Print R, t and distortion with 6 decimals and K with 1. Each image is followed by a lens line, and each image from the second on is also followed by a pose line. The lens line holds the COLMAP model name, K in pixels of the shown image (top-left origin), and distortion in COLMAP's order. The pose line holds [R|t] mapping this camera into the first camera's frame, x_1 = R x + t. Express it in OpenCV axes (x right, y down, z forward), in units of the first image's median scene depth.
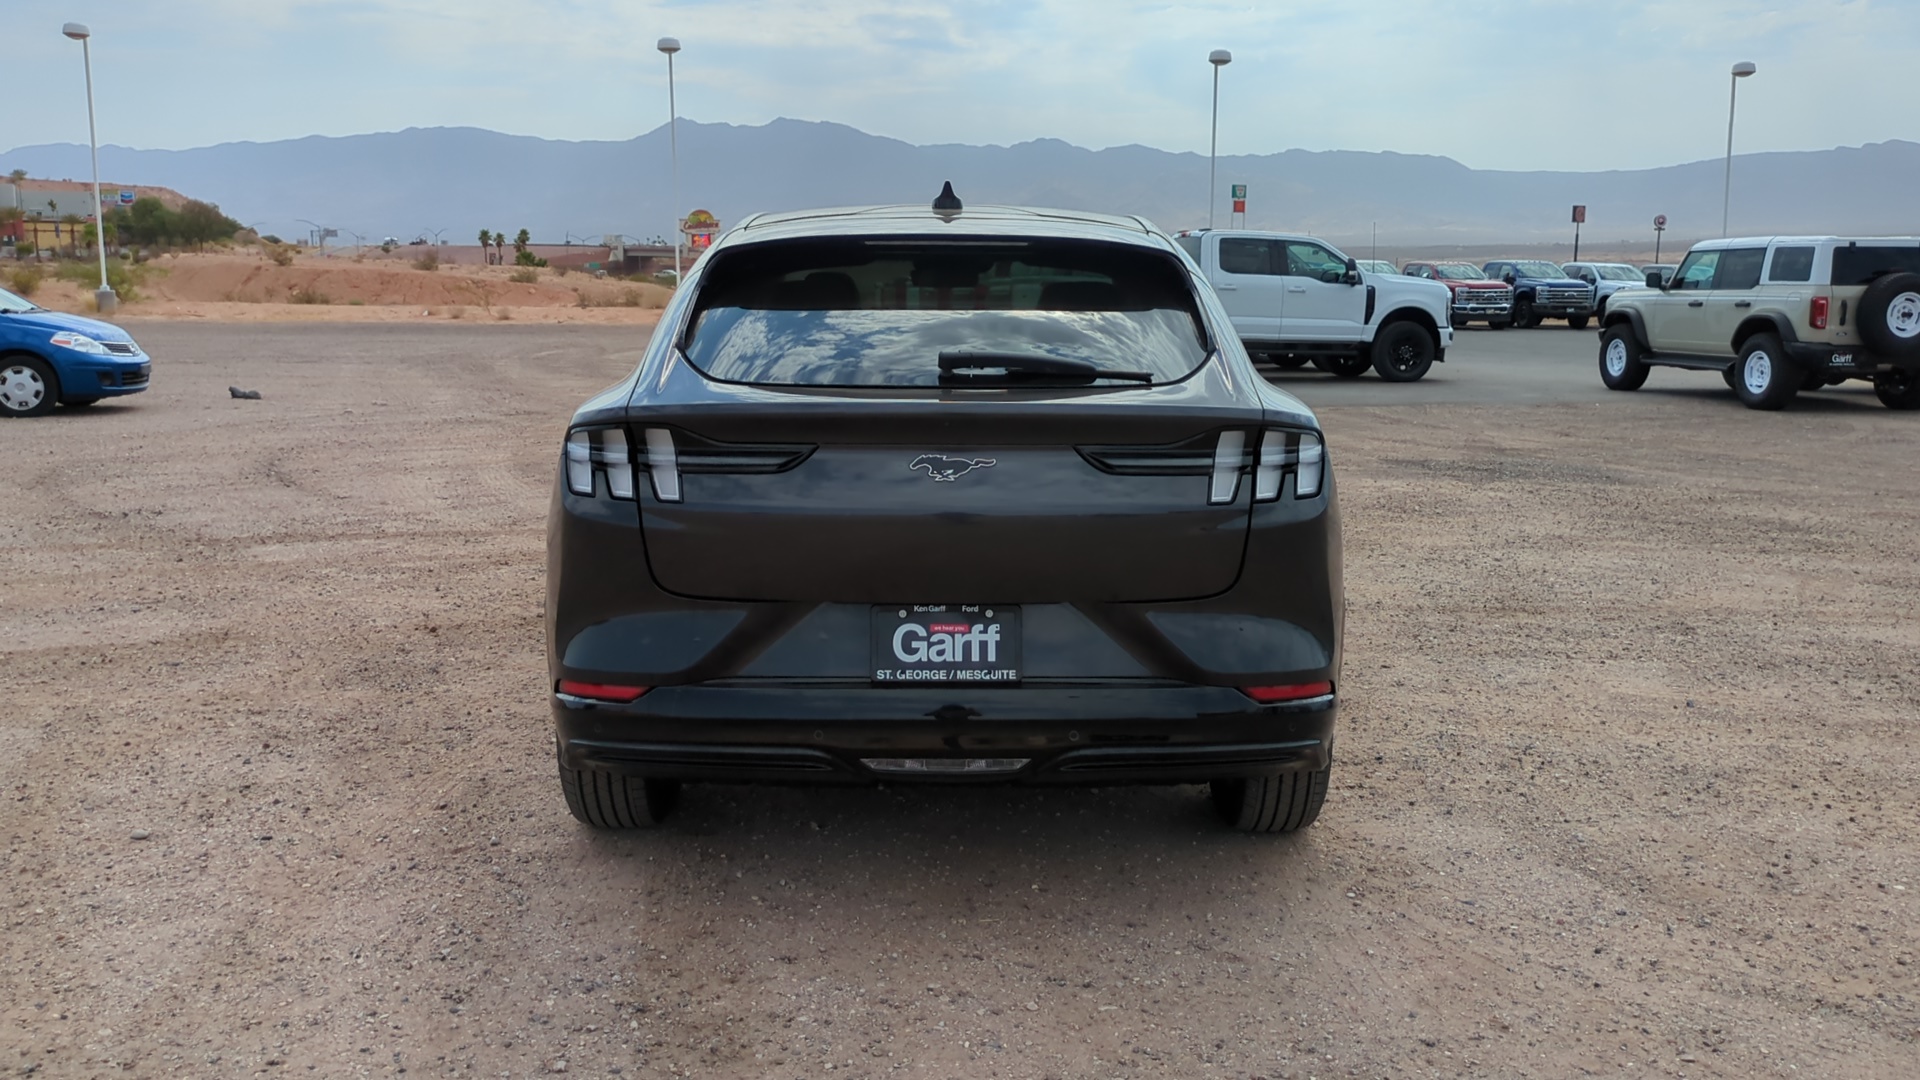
lens RADIAL K [[1726.9, 0, 960.0], [0, 1726.9, 540.0], [0, 0, 1]] dist [0.082372, -0.120495]
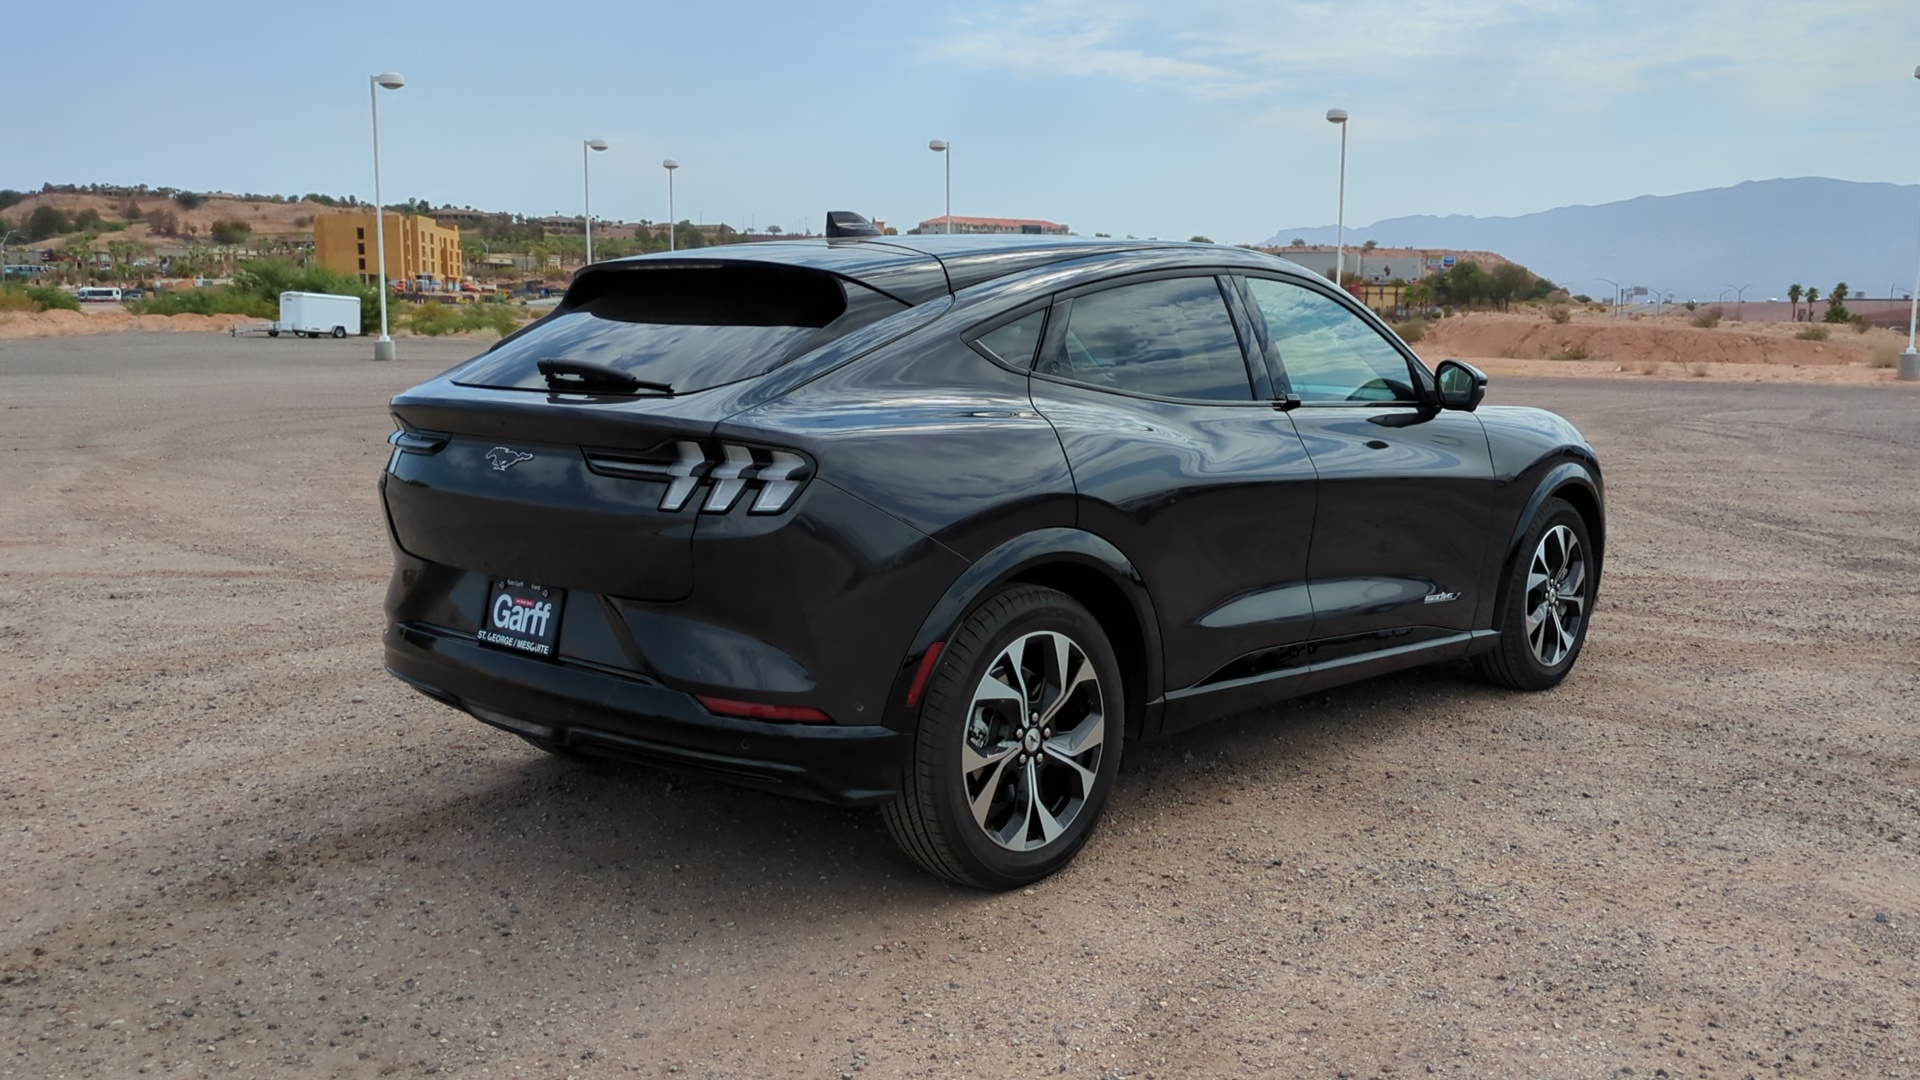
lens RADIAL K [[1703.1, 0, 922.6], [0, 1703.1, 538.7], [0, 0, 1]] dist [0.035312, -0.007074]
pose [[0.718036, 0.089562, -0.690220, 0.771412], [-0.111689, 0.993661, 0.012746, -0.027372], [0.686986, 0.067938, 0.723487, 0.298150]]
